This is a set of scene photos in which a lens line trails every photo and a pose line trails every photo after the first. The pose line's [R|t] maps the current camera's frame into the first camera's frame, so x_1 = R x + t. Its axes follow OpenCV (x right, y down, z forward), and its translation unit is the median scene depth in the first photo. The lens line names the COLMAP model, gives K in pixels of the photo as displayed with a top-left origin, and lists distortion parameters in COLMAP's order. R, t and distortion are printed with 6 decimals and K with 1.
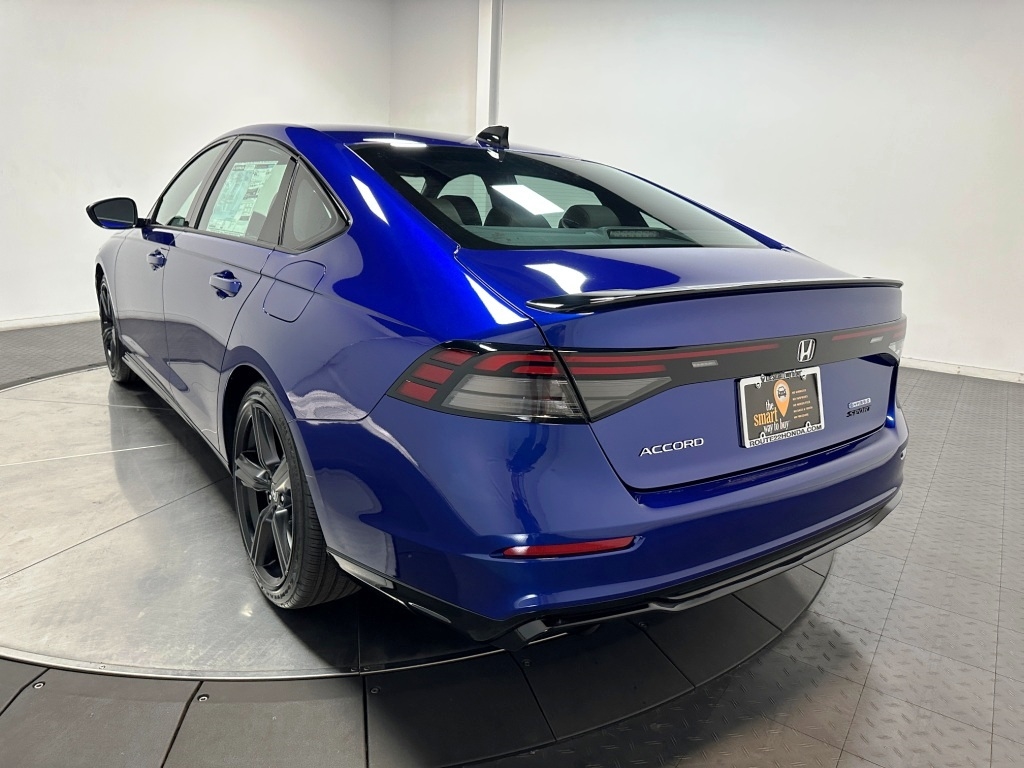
lens RADIAL K [[789.6, 0, 515.9], [0, 789.6, 385.7], [0, 0, 1]] dist [0.008814, -0.034840]
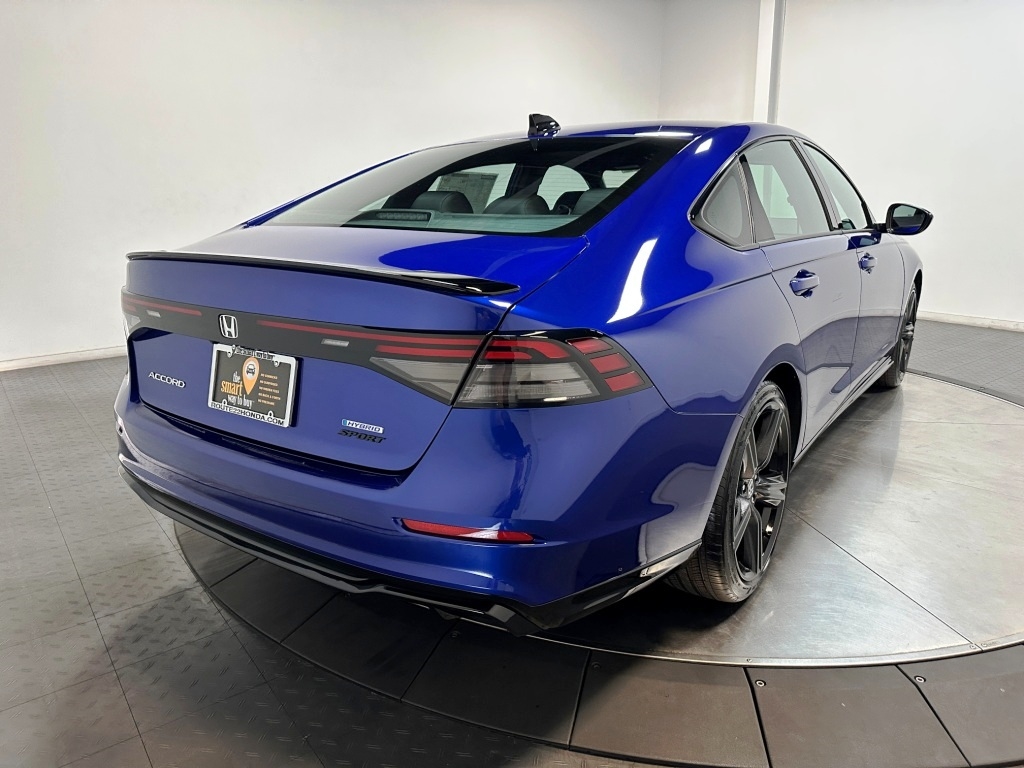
lens RADIAL K [[747.3, 0, 520.4], [0, 747.3, 381.6], [0, 0, 1]] dist [0.001414, -0.019292]
pose [[0.349251, 0.197708, -0.915934, 1.356059], [-0.206422, 0.969707, 0.130605, -0.174300], [0.914010, 0.143455, 0.379483, 0.989011]]
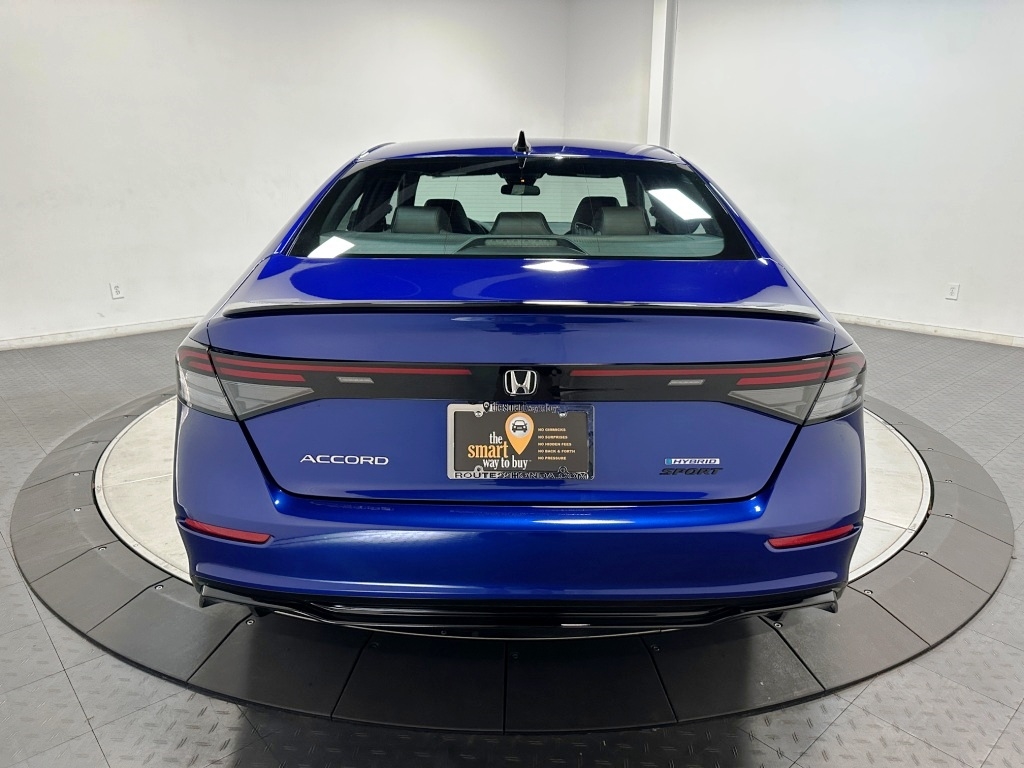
lens RADIAL K [[747.3, 0, 513.5], [0, 747.3, 387.6], [0, 0, 1]] dist [0.001414, -0.019292]
pose [[0.803958, 0.139055, -0.578200, 0.830565], [-0.114314, 0.990282, 0.079211, -0.102211], [0.583596, 0.002415, 0.812041, 0.336960]]
